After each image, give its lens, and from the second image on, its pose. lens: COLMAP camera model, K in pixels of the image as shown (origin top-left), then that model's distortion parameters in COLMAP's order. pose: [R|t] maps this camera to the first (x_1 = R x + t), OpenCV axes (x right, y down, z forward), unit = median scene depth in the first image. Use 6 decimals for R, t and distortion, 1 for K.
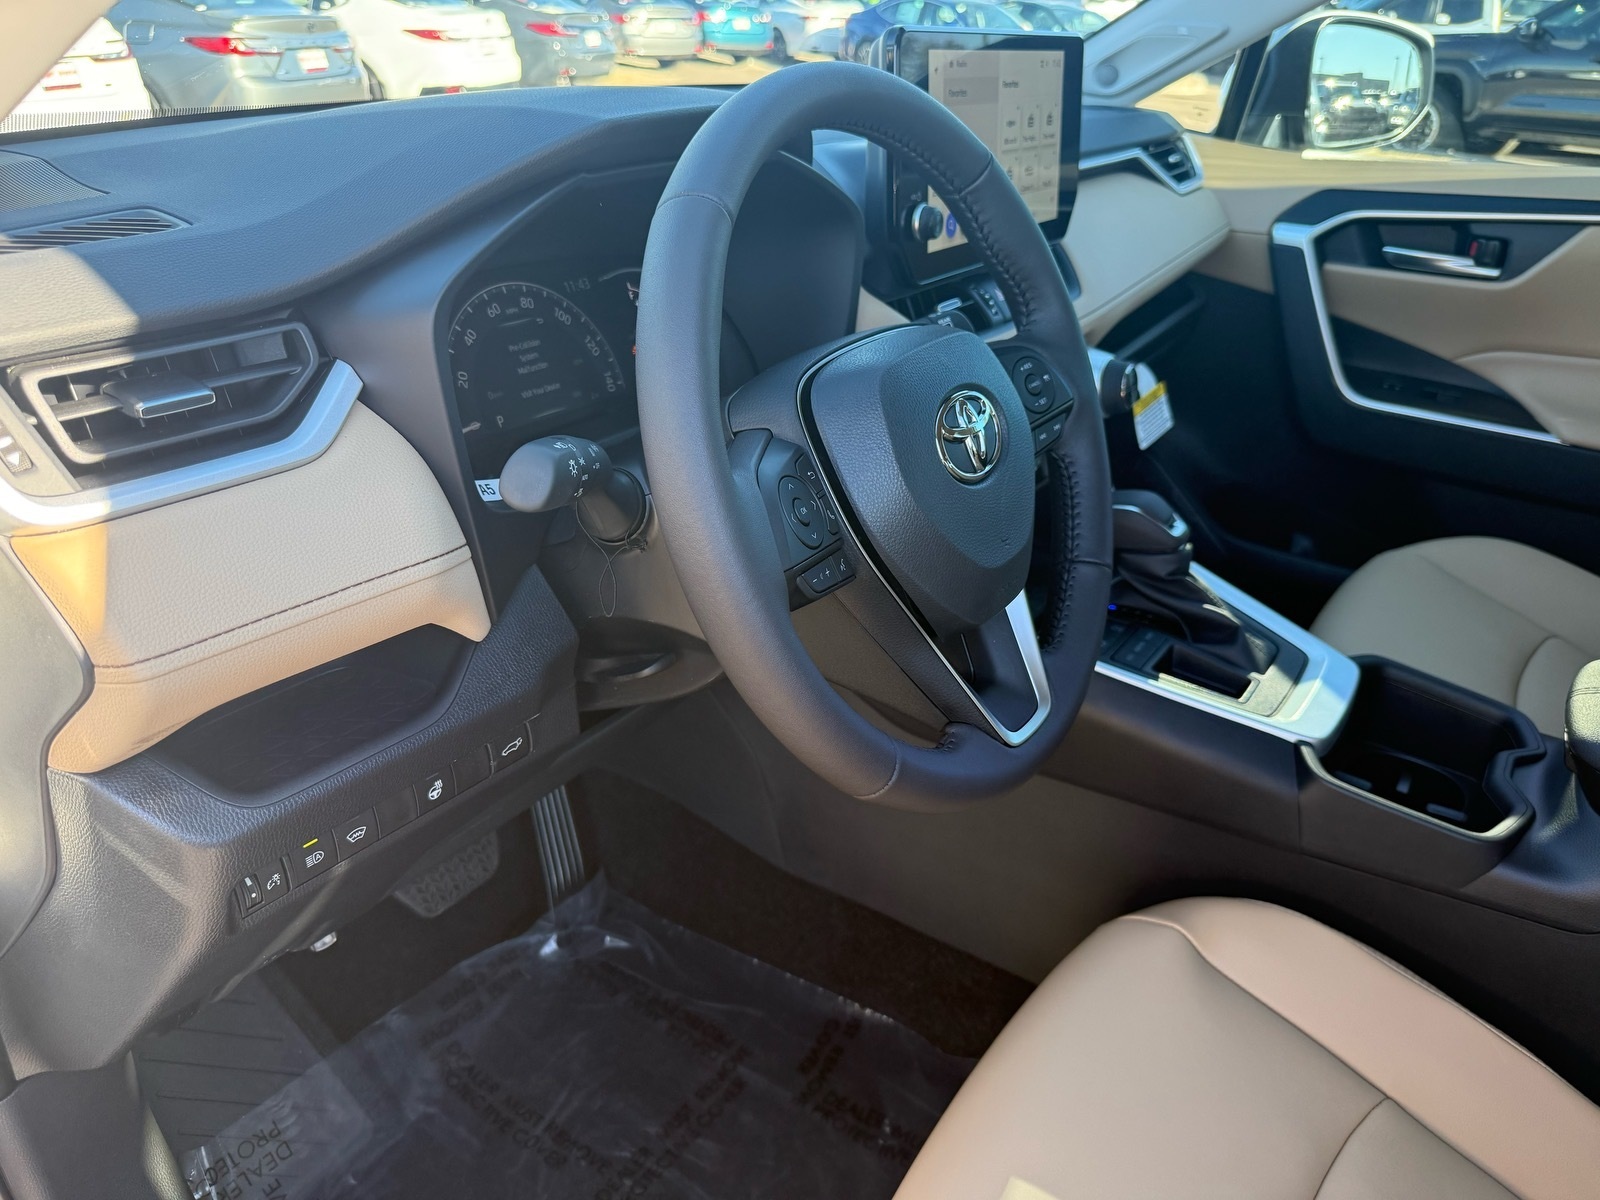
lens RADIAL K [[1141.1, 0, 810.3], [0, 1141.1, 601.0], [0, 0, 1]] dist [0.086441, -0.144134]
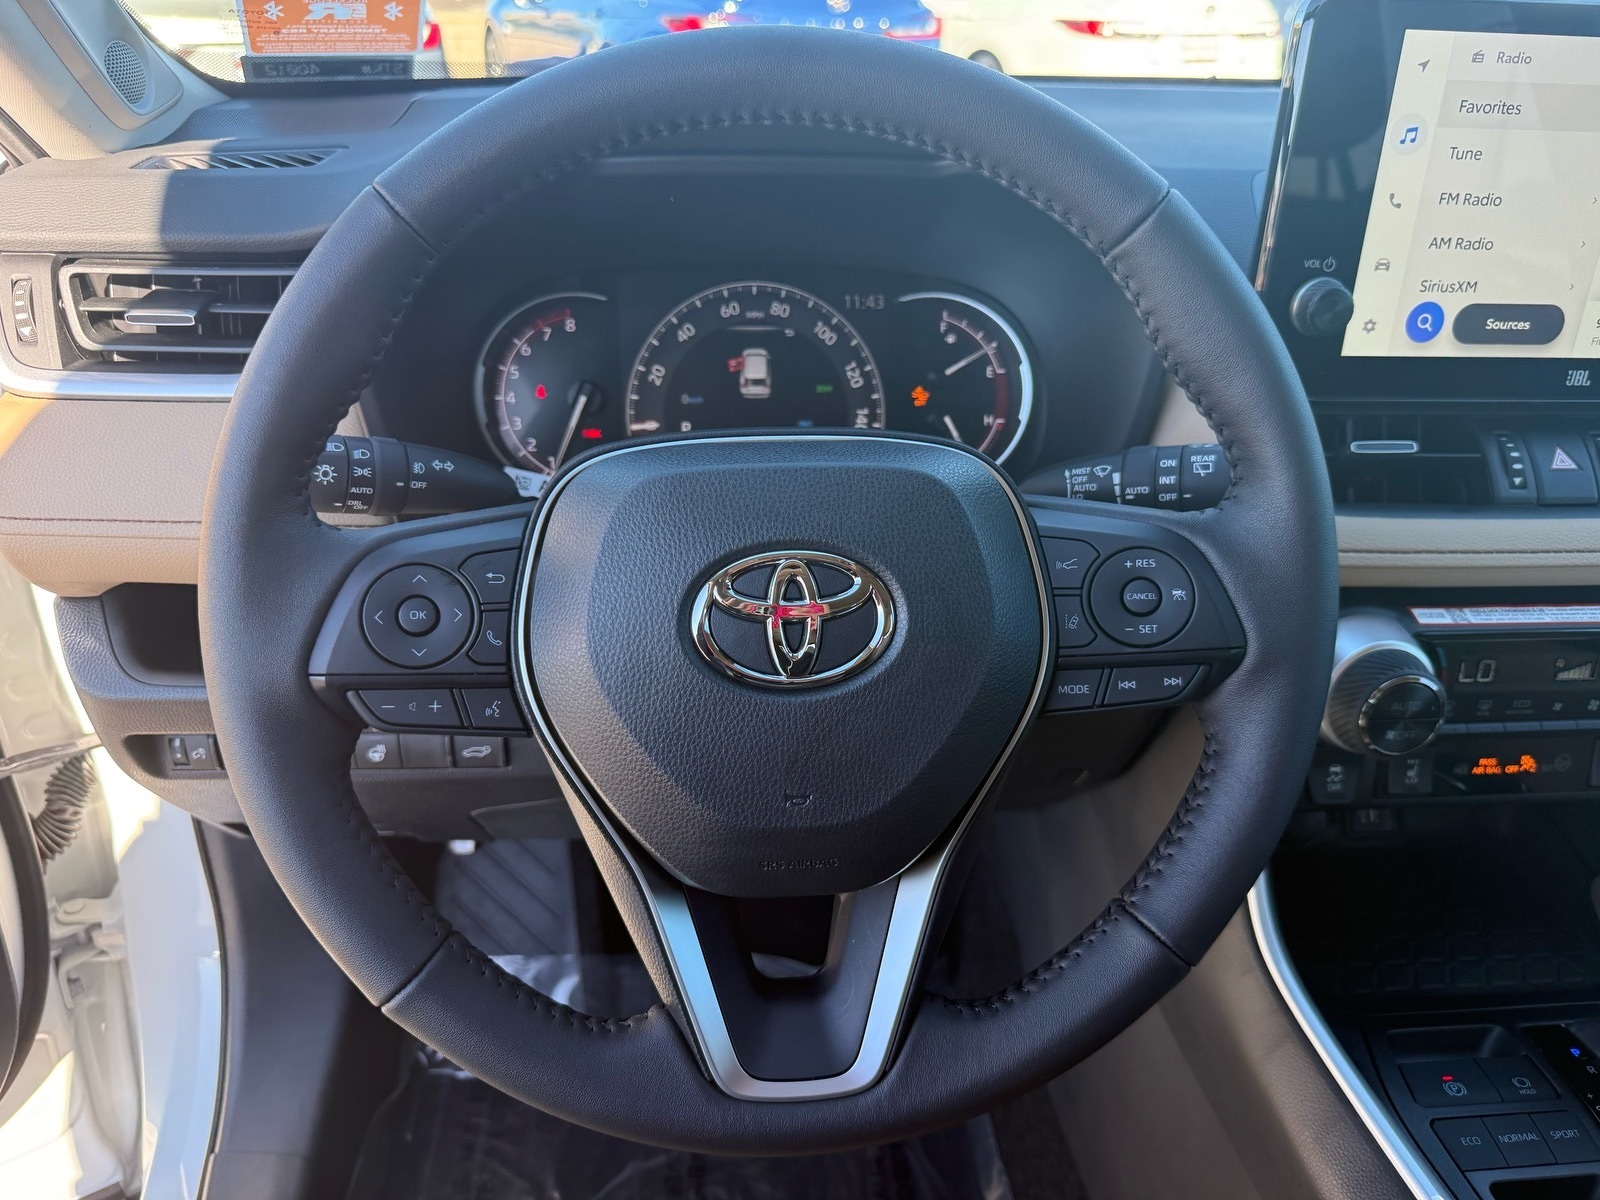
lens RADIAL K [[1141.1, 0, 810.3], [0, 1141.1, 601.0], [0, 0, 1]] dist [0.086441, -0.144134]
pose [[0.621910, 0.362333, -0.694221, 0.432619], [-0.355794, 0.920472, 0.161686, -0.194332], [0.697595, 0.146446, 0.701367, 0.414713]]
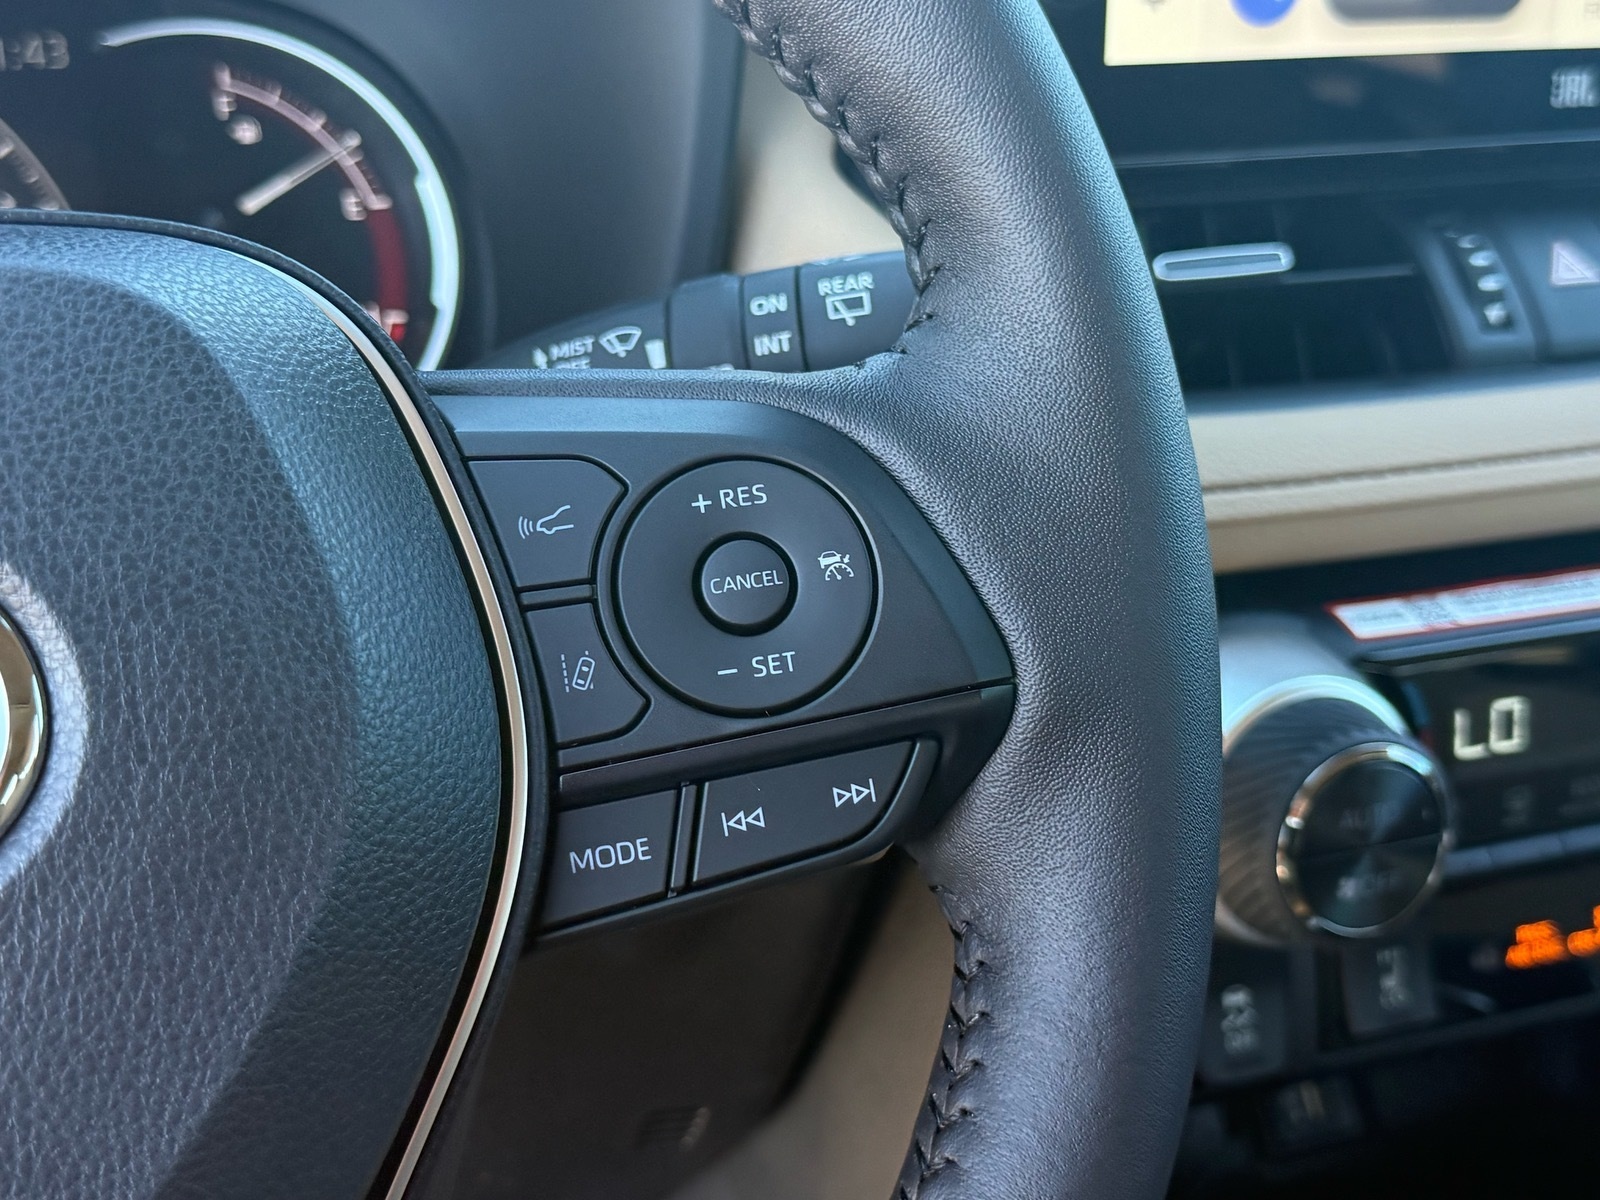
lens RADIAL K [[2227.9, 0, 748.3], [0, 2227.9, 599.2], [0, 0, 1]] dist [0.415424, -1.462548]
pose [[0.823982, 0.199935, -0.530169, 0.372816], [-0.250917, 0.967685, -0.025043, -0.154275], [0.508030, 0.153663, 0.847522, 0.551407]]
